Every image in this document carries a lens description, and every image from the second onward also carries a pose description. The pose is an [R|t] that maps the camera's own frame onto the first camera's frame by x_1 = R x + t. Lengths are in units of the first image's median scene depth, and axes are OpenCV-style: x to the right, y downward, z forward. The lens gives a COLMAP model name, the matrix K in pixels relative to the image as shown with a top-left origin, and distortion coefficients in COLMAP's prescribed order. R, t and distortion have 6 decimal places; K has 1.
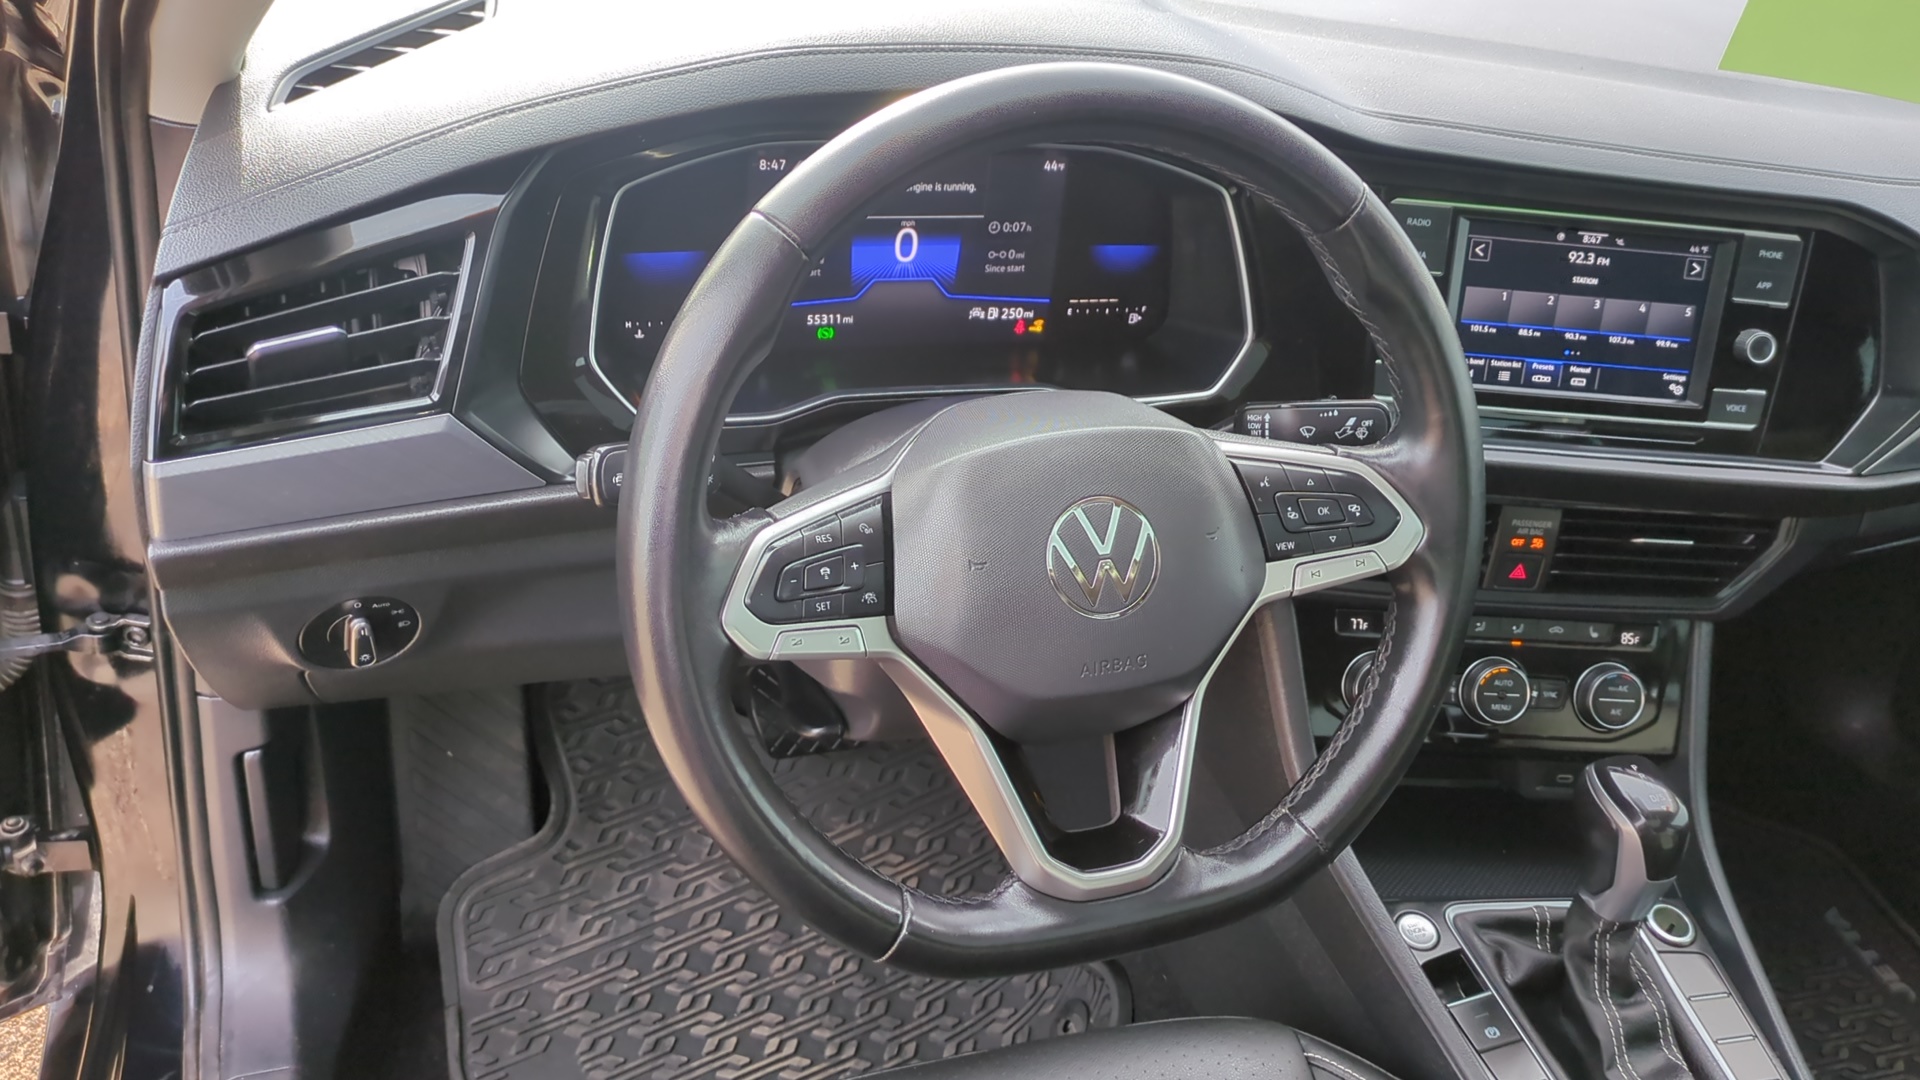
lens RADIAL K [[1645.2, 0, 975.1], [0, 1645.2, 543.3], [0, 0, 1]] dist [0.078191, -0.106212]
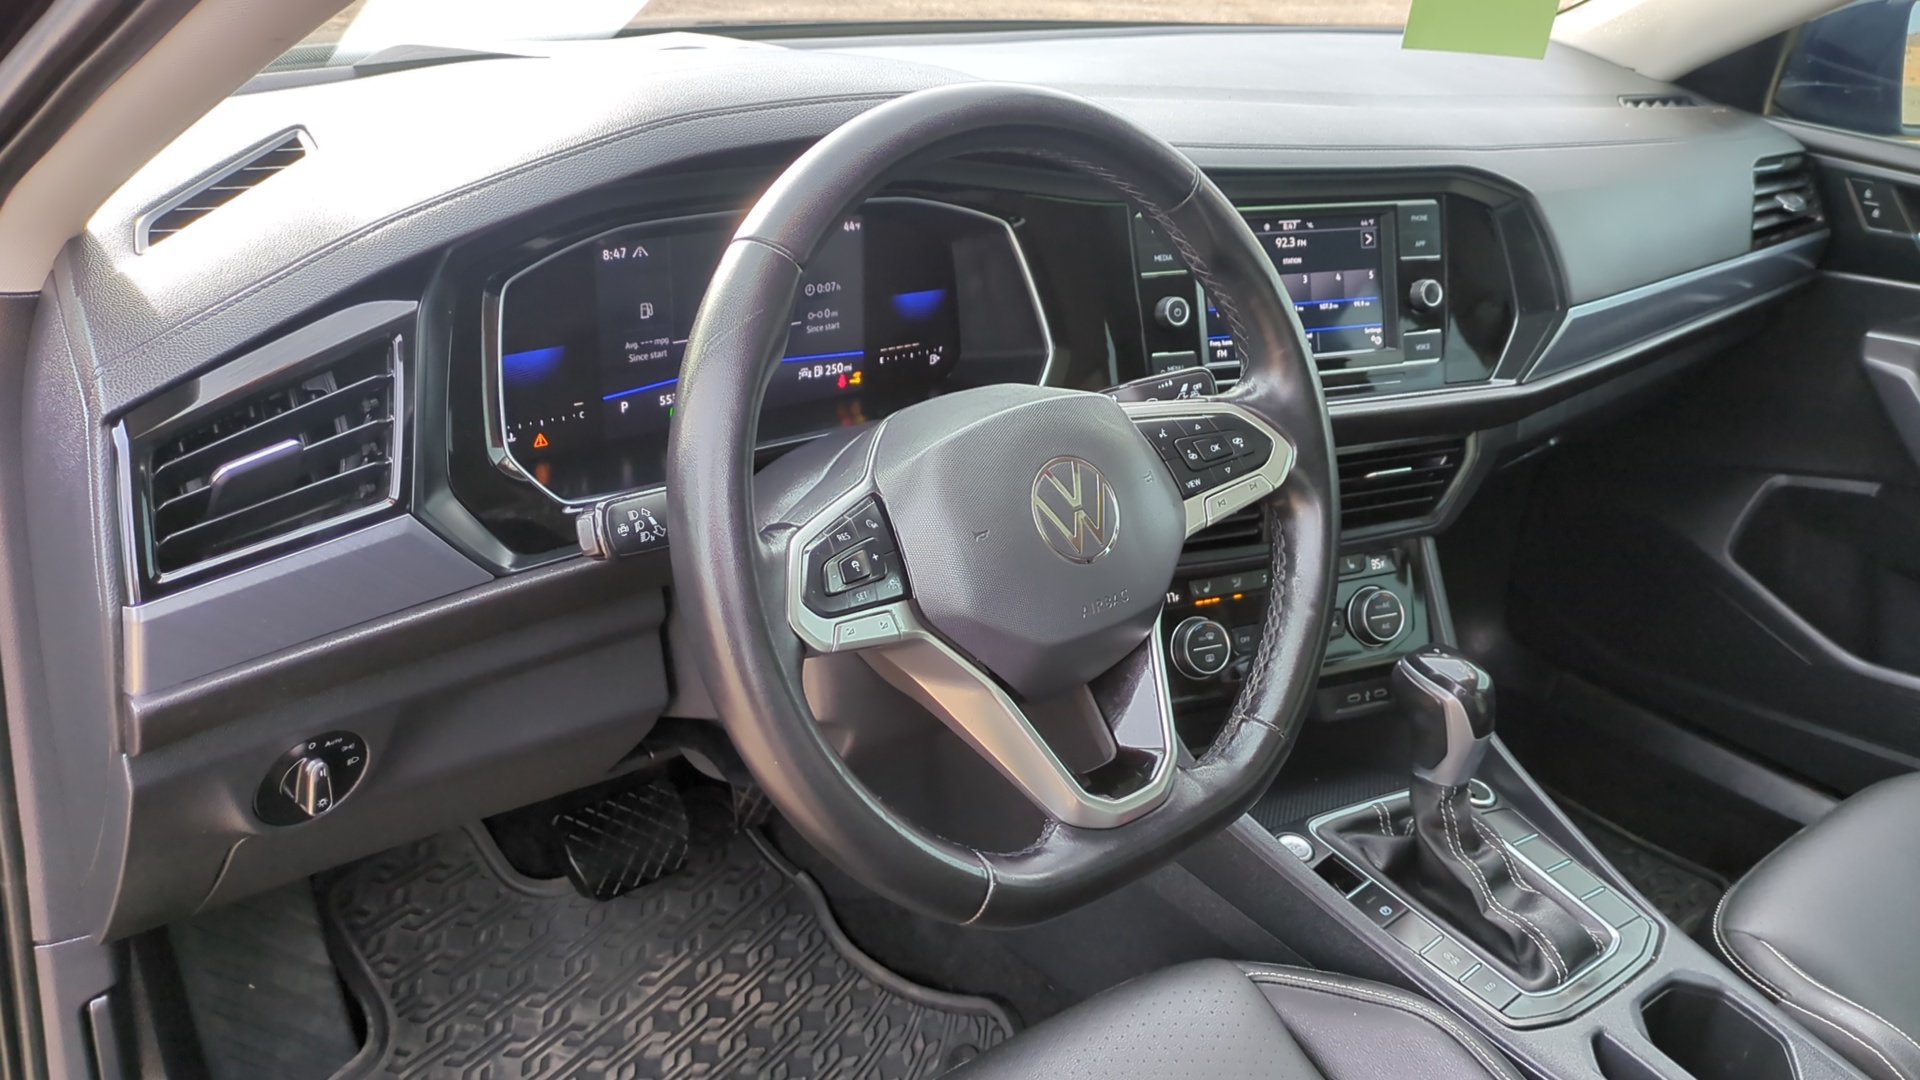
lens RADIAL K [[1644.1, 0, 977.9], [0, 1644.1, 551.3], [0, 0, 1]] dist [0.075481, -0.078637]
pose [[0.932584, -0.203454, 0.298152, -0.233261], [0.233771, 0.969810, -0.069425, 0.071246], [-0.275026, 0.134444, 0.951990, -0.026723]]
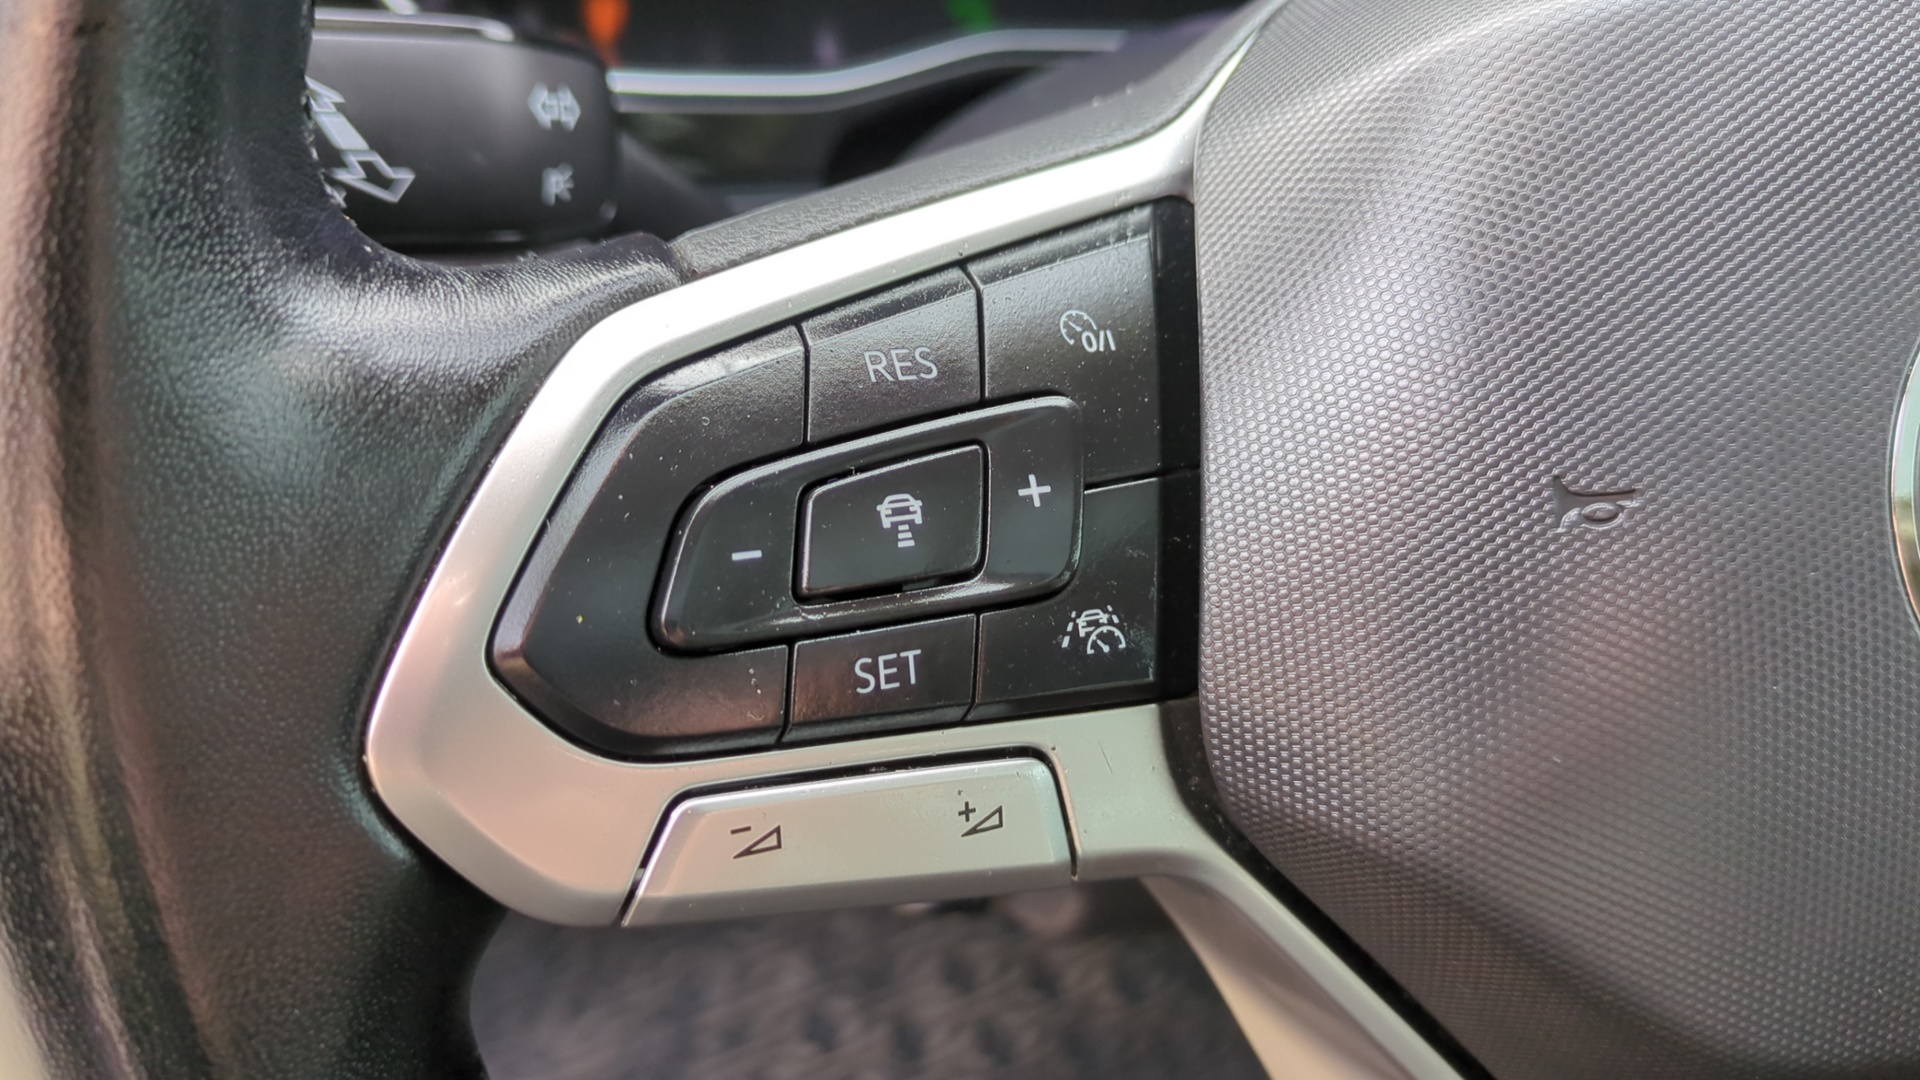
lens RADIAL K [[1645.2, 0, 975.1], [0, 1645.2, 543.3], [0, 0, 1]] dist [0.078191, -0.106212]
pose [[0.993771, 0.029383, -0.107495, -0.039925], [-0.022780, 0.997807, 0.062146, 0.004725], [0.109085, -0.059310, 0.992261, 0.547346]]
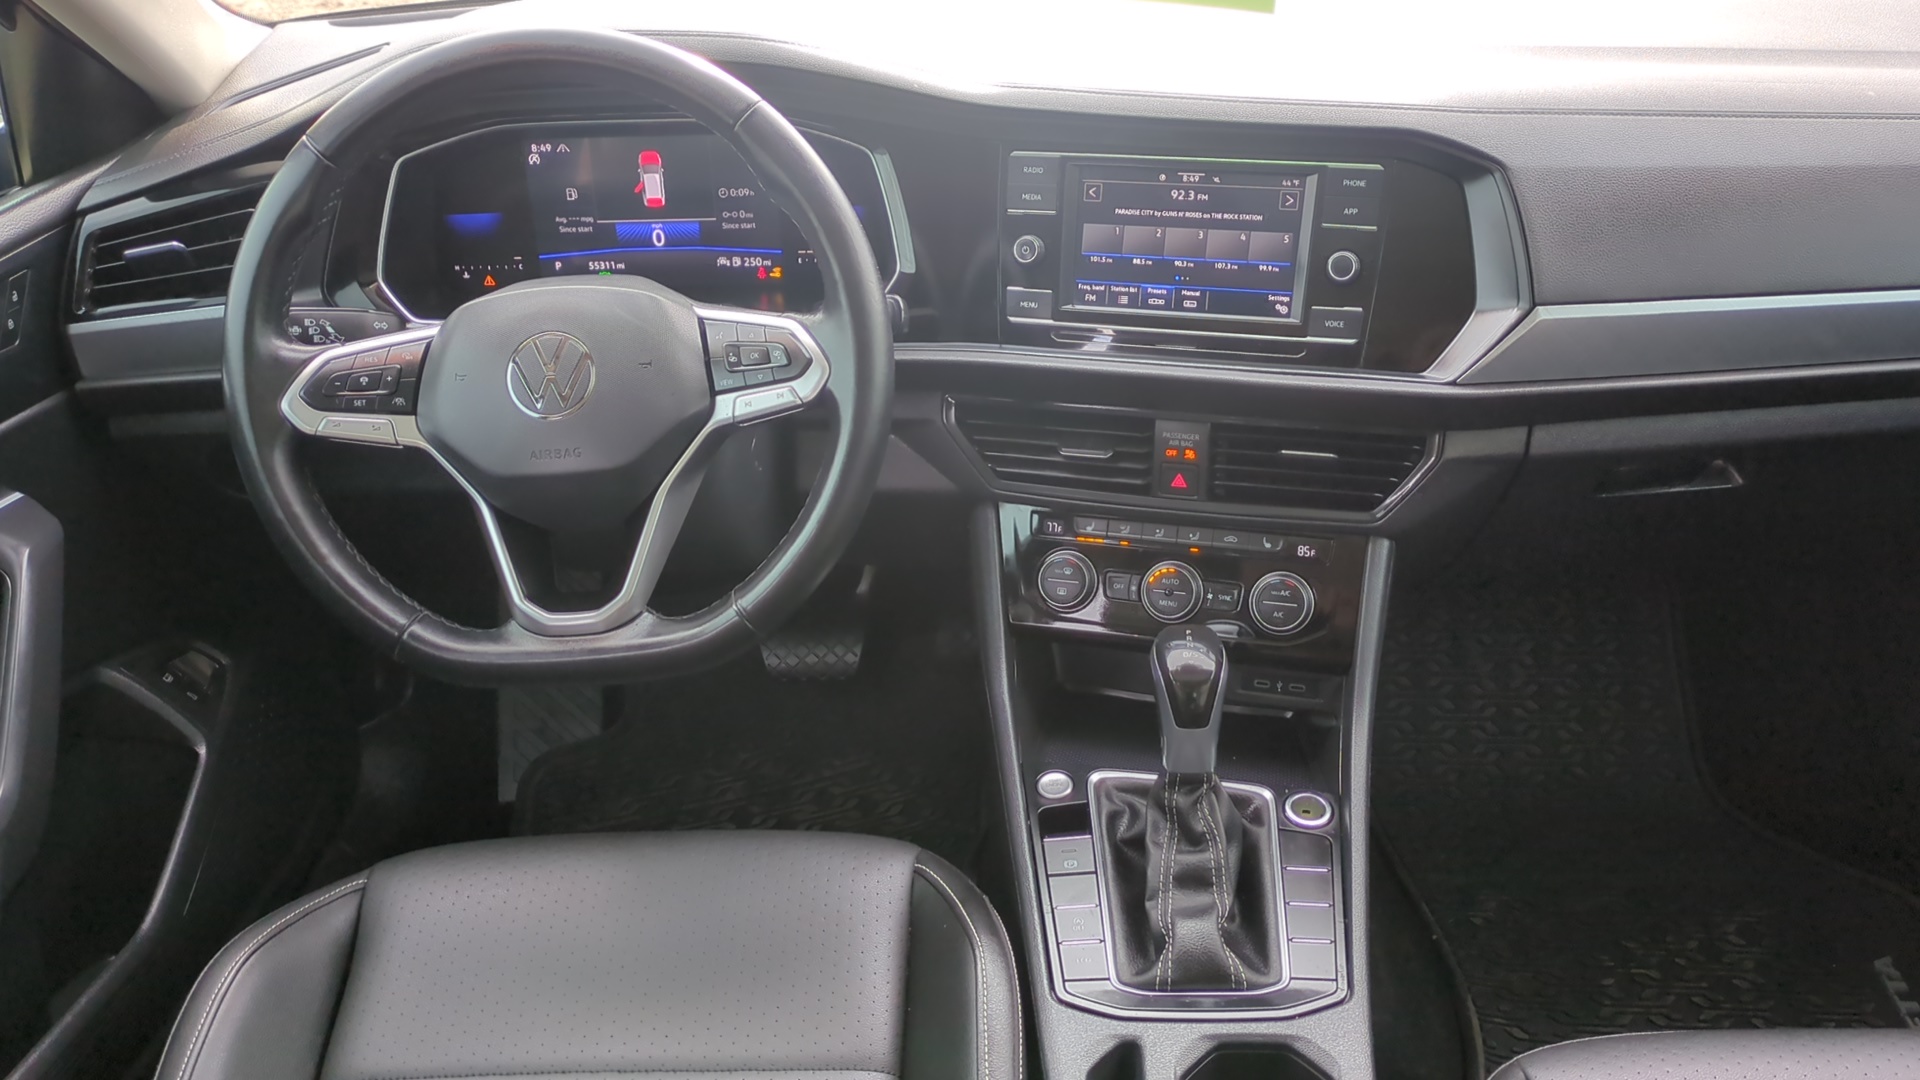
lens RADIAL K [[1645.2, 0, 975.1], [0, 1645.2, 543.3], [0, 0, 1]] dist [0.078191, -0.106212]
pose [[0.917202, 0.023709, -0.397717, 0.697074], [-0.064319, 0.993946, -0.089077, 0.181152], [0.393197, 0.107282, 0.913174, -0.080607]]
